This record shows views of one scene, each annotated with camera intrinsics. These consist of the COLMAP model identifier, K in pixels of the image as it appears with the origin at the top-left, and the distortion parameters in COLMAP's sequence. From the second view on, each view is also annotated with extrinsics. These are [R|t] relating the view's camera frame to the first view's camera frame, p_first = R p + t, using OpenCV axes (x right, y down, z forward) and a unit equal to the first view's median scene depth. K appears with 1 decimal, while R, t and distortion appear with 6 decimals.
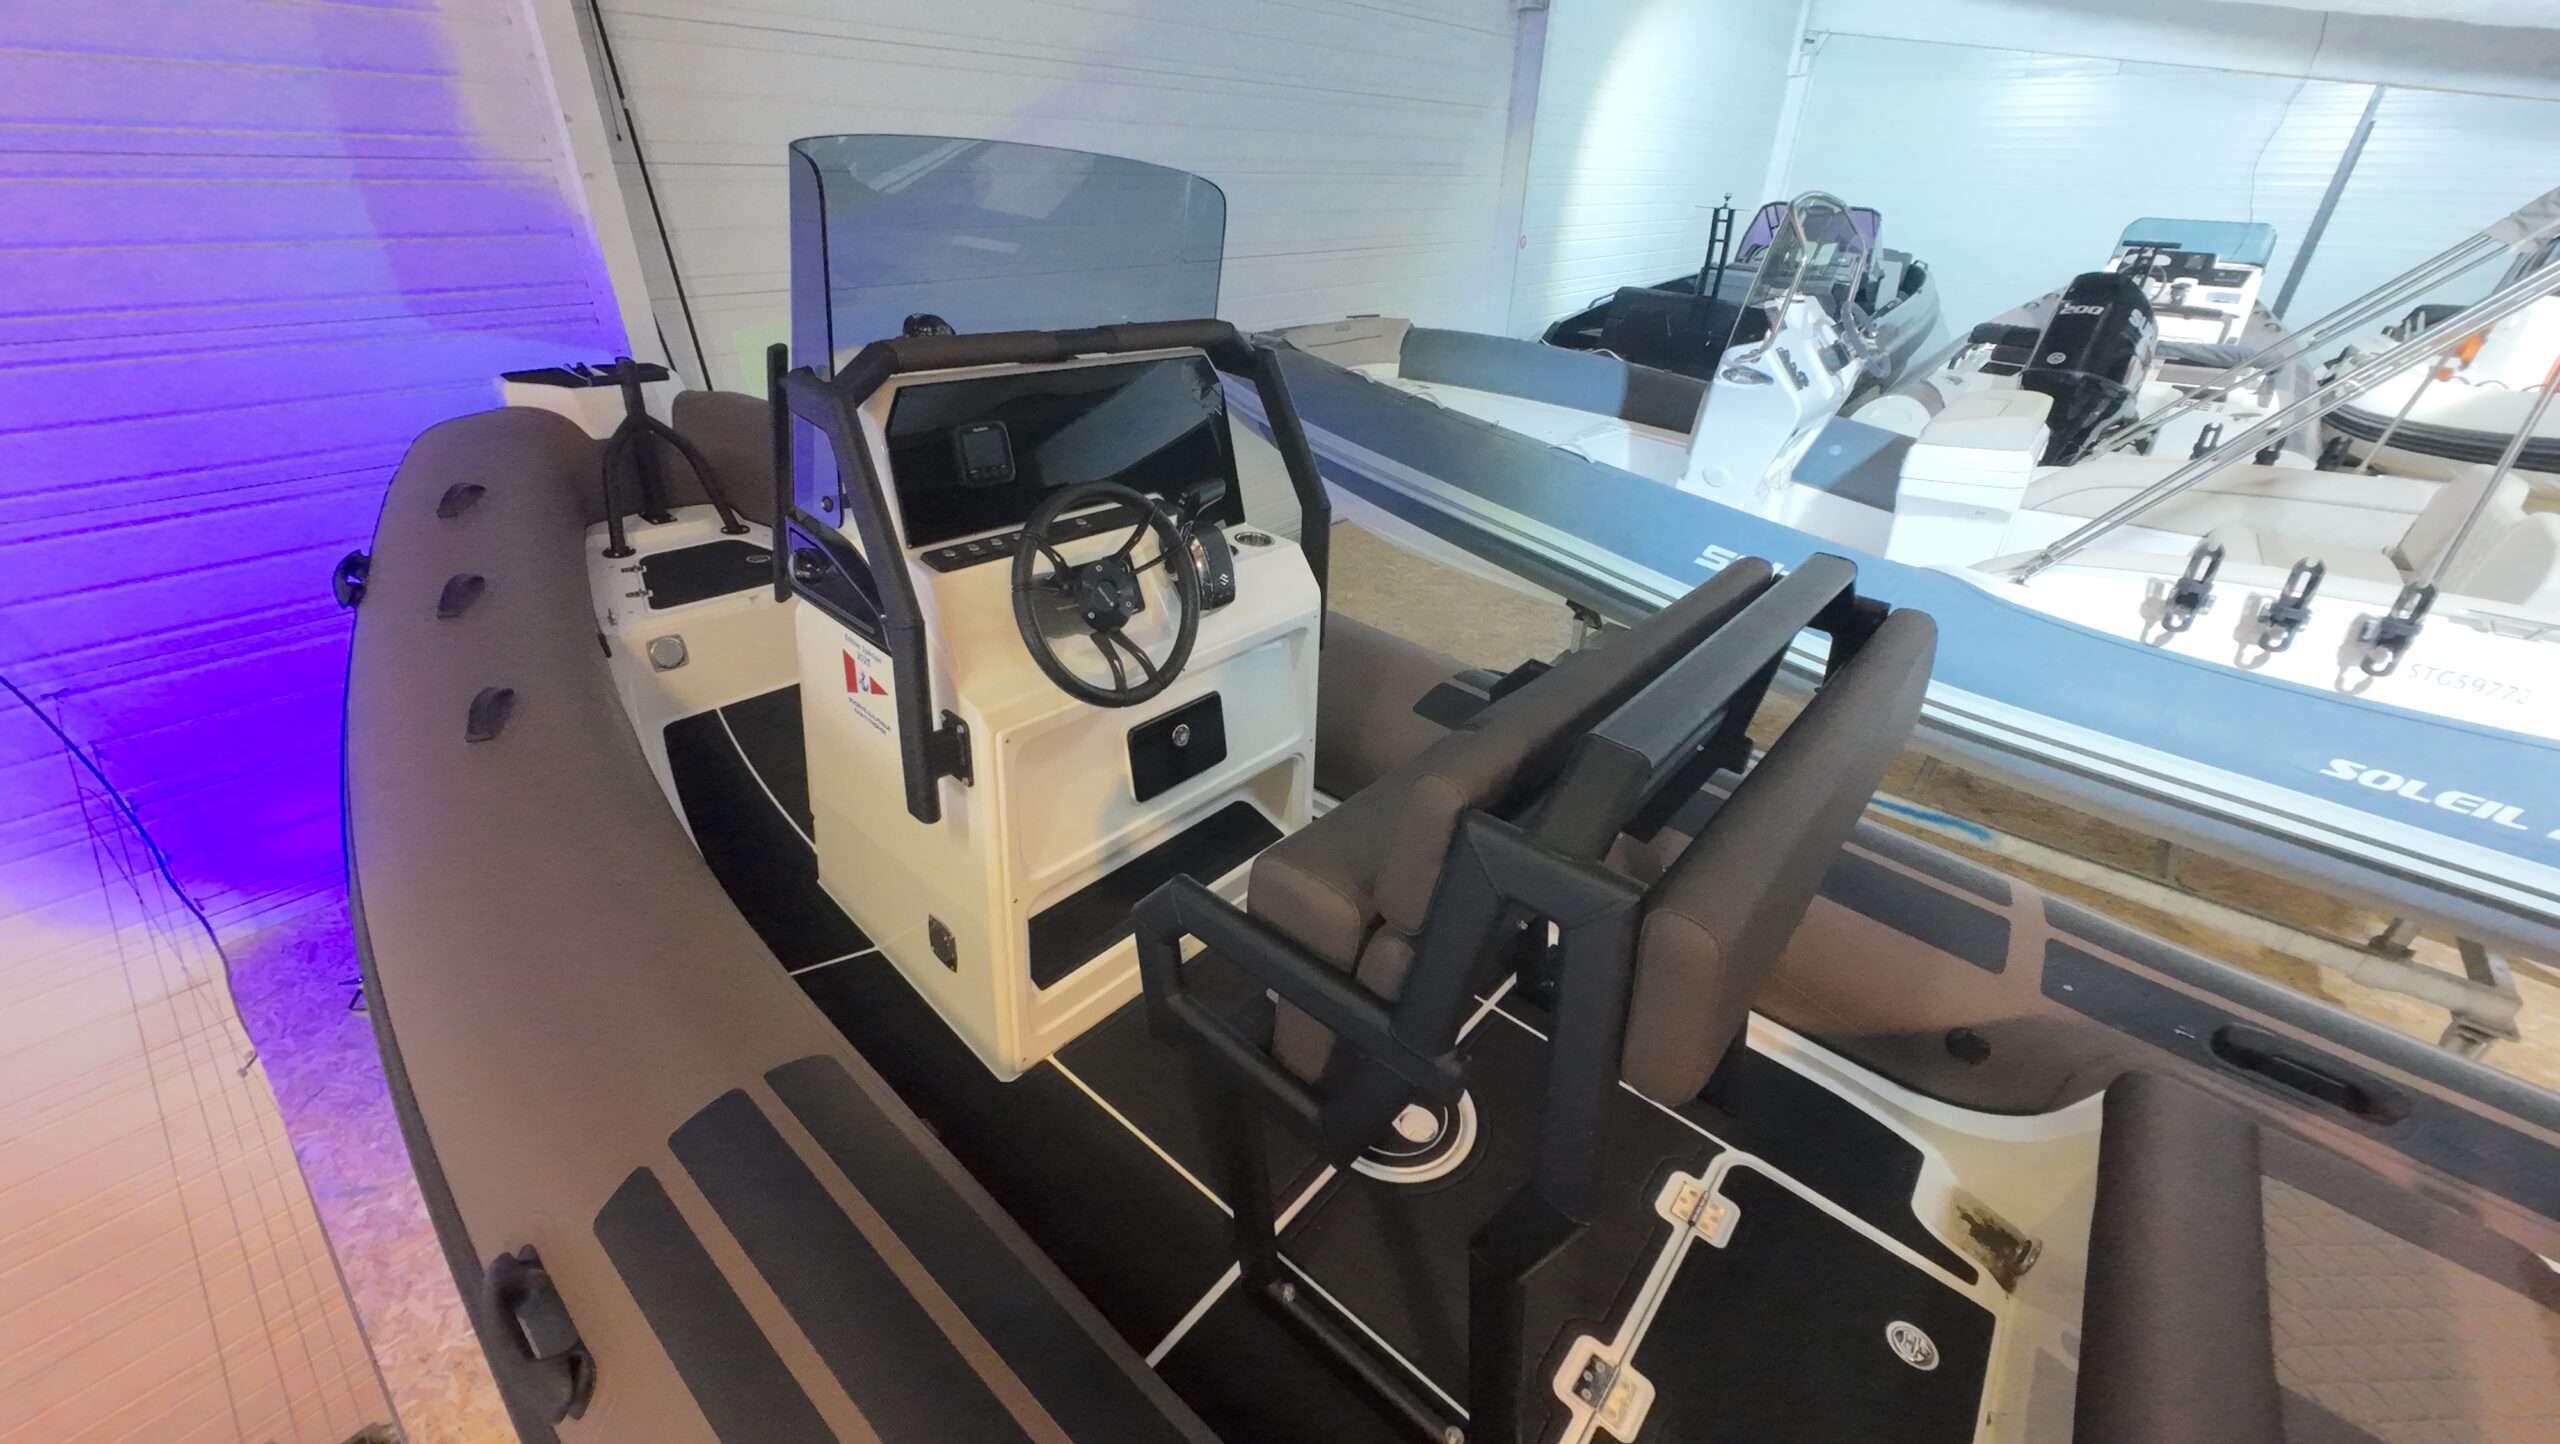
lens RADIAL K [[987.2, 0, 1279.6], [0, 987.2, 720.9], [0, 0, 1]] dist [-0.002139, 0.000905]
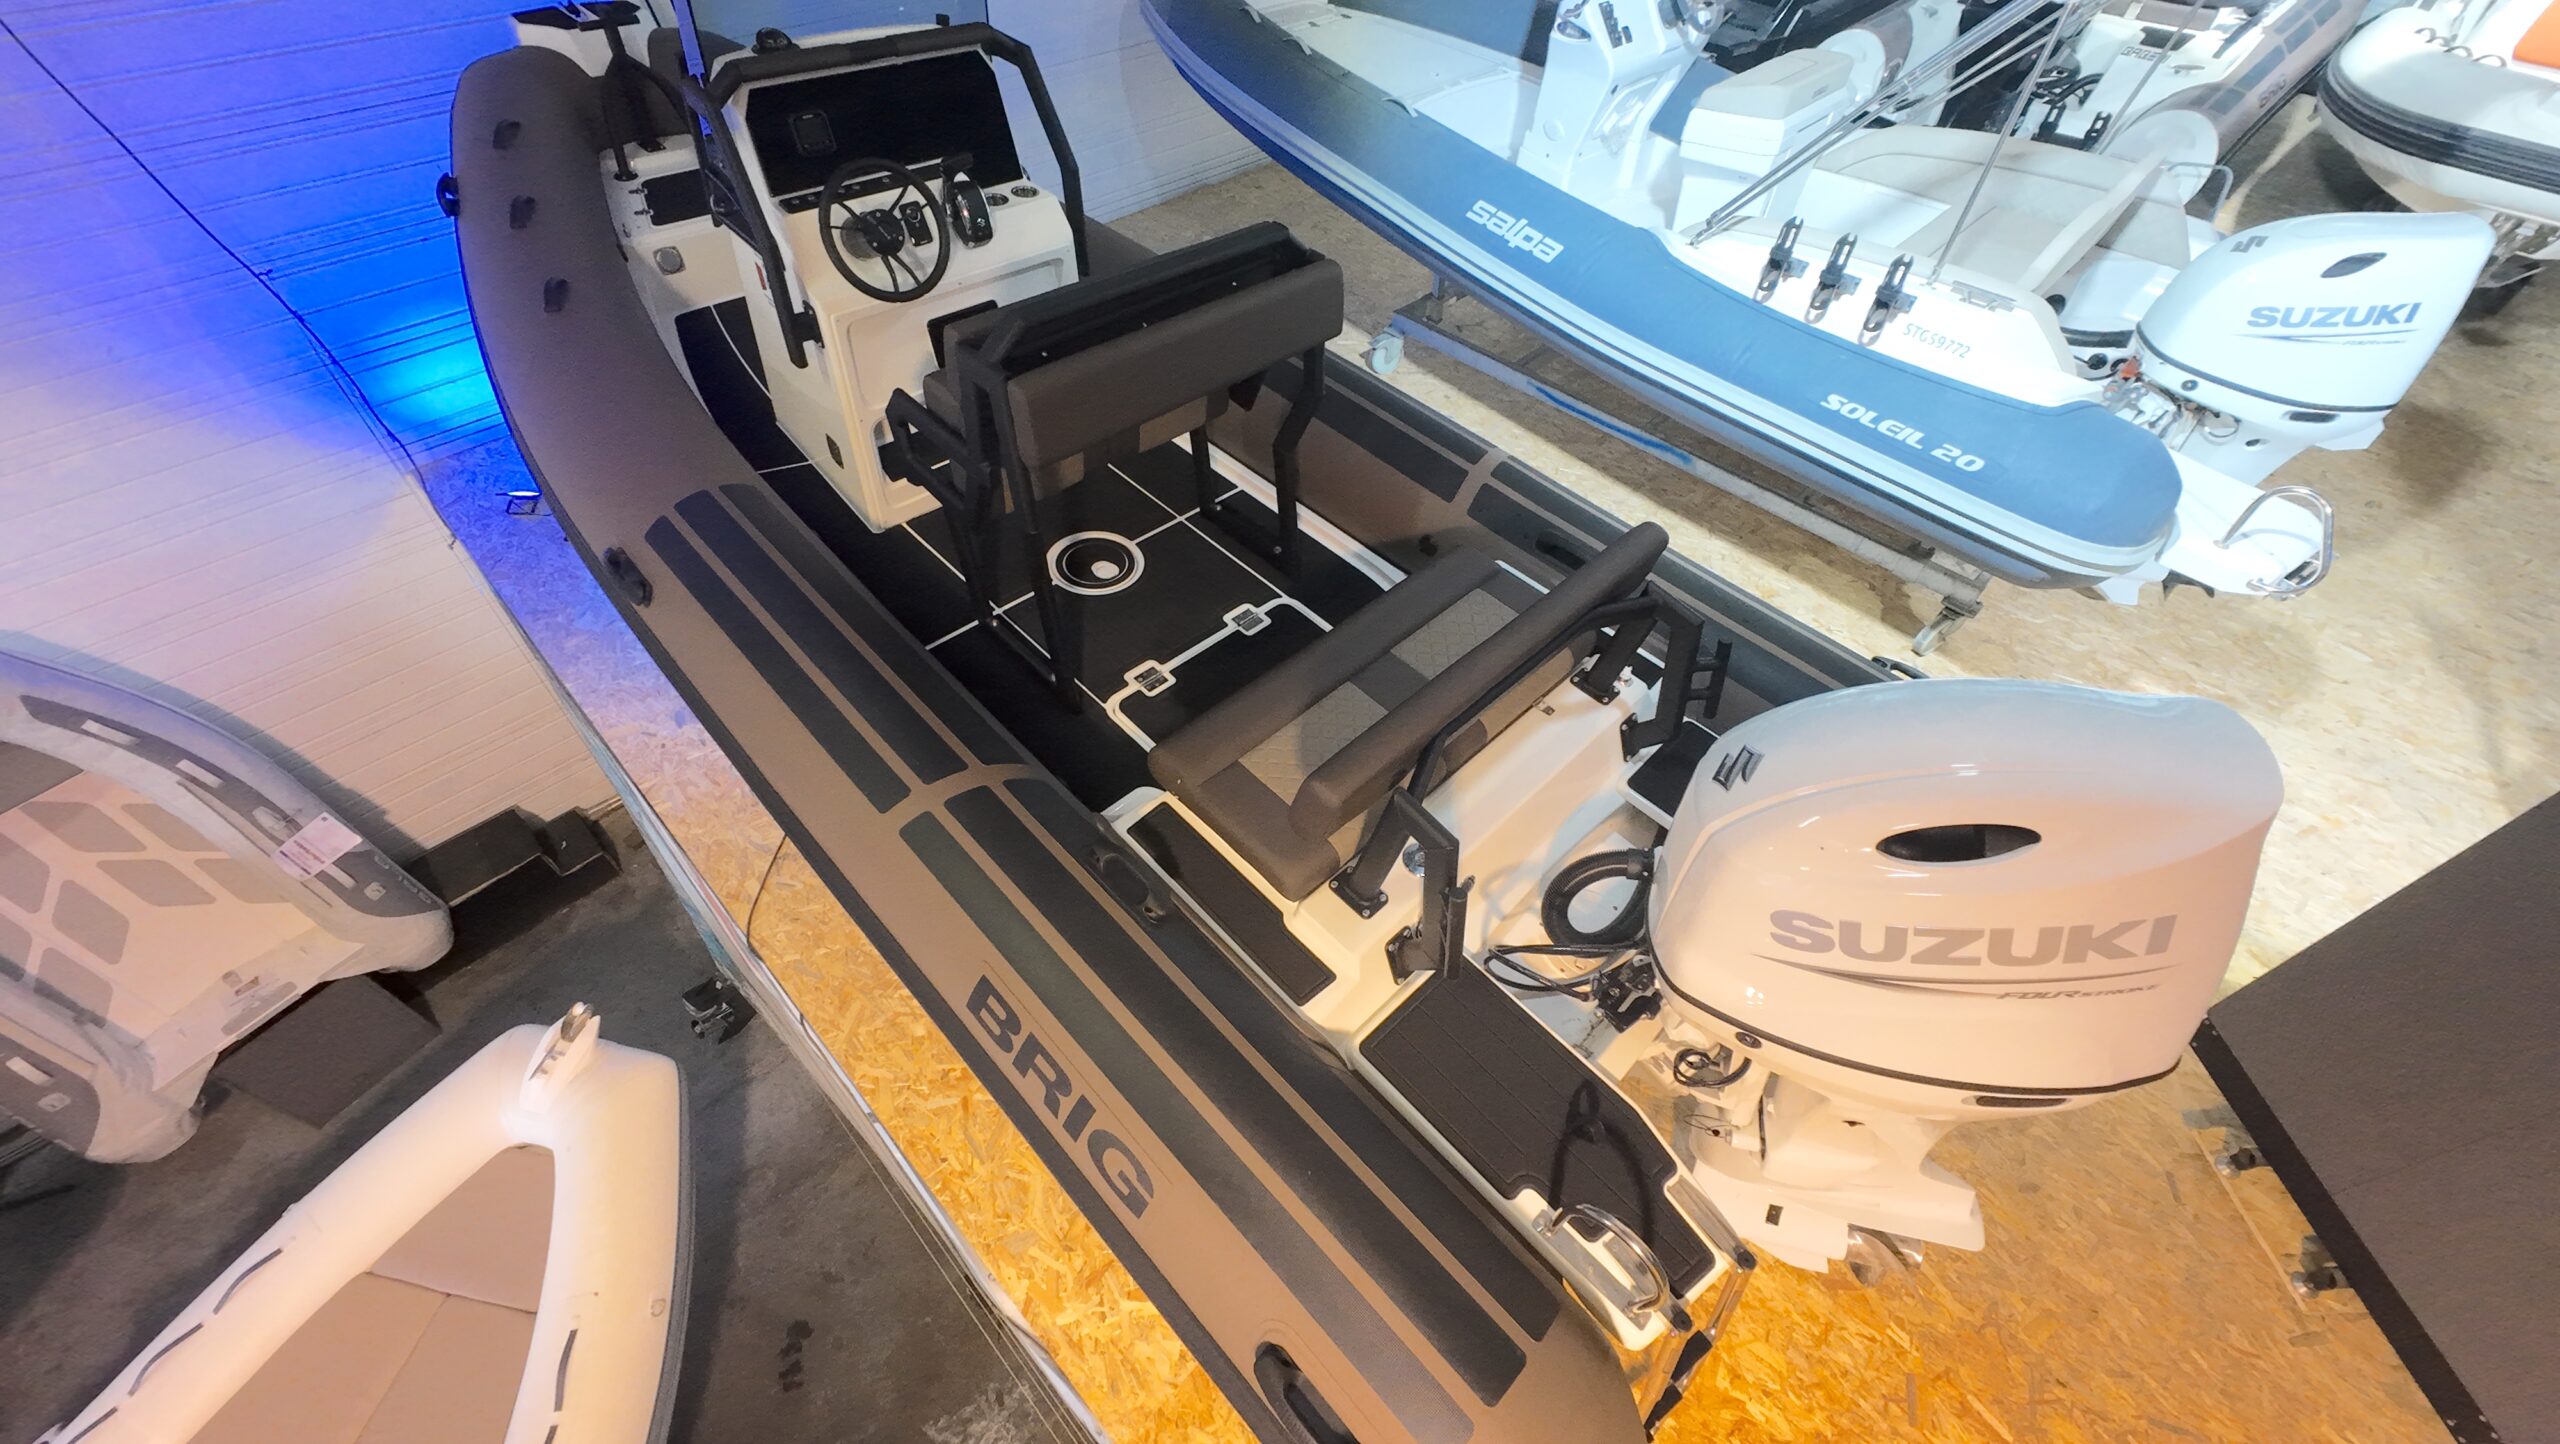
lens RADIAL K [[987.2, 0, 1284.3], [0, 987.2, 716.4], [0, 0, 1]] dist [-0.002139, 0.000905]
pose [[0.996160, 0.067735, -0.055466, 0.511297], [-0.045520, 0.941921, 0.332736, 0.048309], [0.074783, -0.328933, 0.941388, -0.641495]]
